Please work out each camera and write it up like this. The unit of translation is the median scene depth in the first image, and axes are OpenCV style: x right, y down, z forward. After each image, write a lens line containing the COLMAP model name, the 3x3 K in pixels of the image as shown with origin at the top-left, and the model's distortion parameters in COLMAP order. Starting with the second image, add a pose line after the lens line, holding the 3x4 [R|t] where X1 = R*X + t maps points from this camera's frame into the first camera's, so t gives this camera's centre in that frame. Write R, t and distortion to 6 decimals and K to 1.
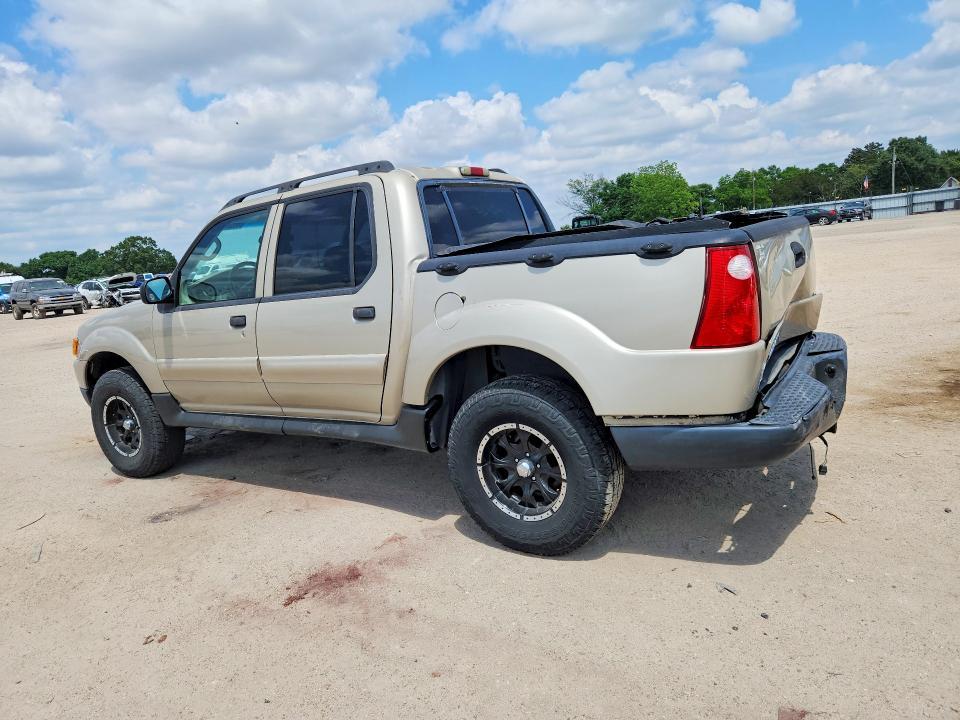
lens RADIAL K [[705.2, 0, 475.6], [0, 705.2, 363.2], [0, 0, 1]] dist [-0.000696, -0.006368]
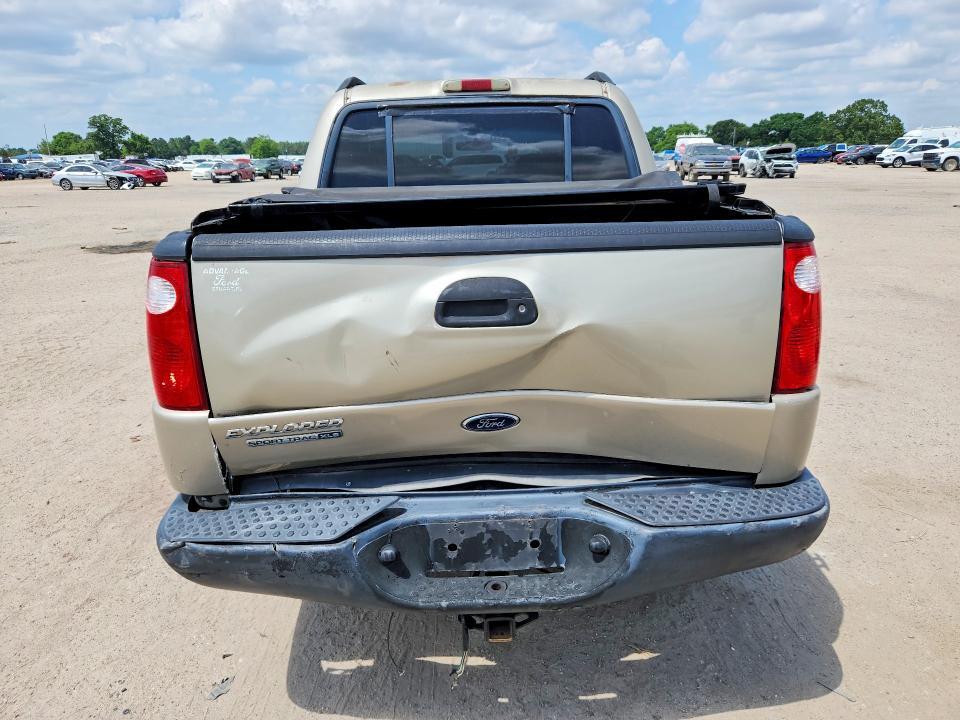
lens RADIAL K [[705.2, 0, 475.6], [0, 705.2, 363.2], [0, 0, 1]] dist [-0.000696, -0.006368]
pose [[0.503581, 0.323735, -0.801001, 0.103537], [-0.163495, 0.946097, 0.279589, -0.029044], [0.848337, -0.009836, 0.529365, 0.085642]]
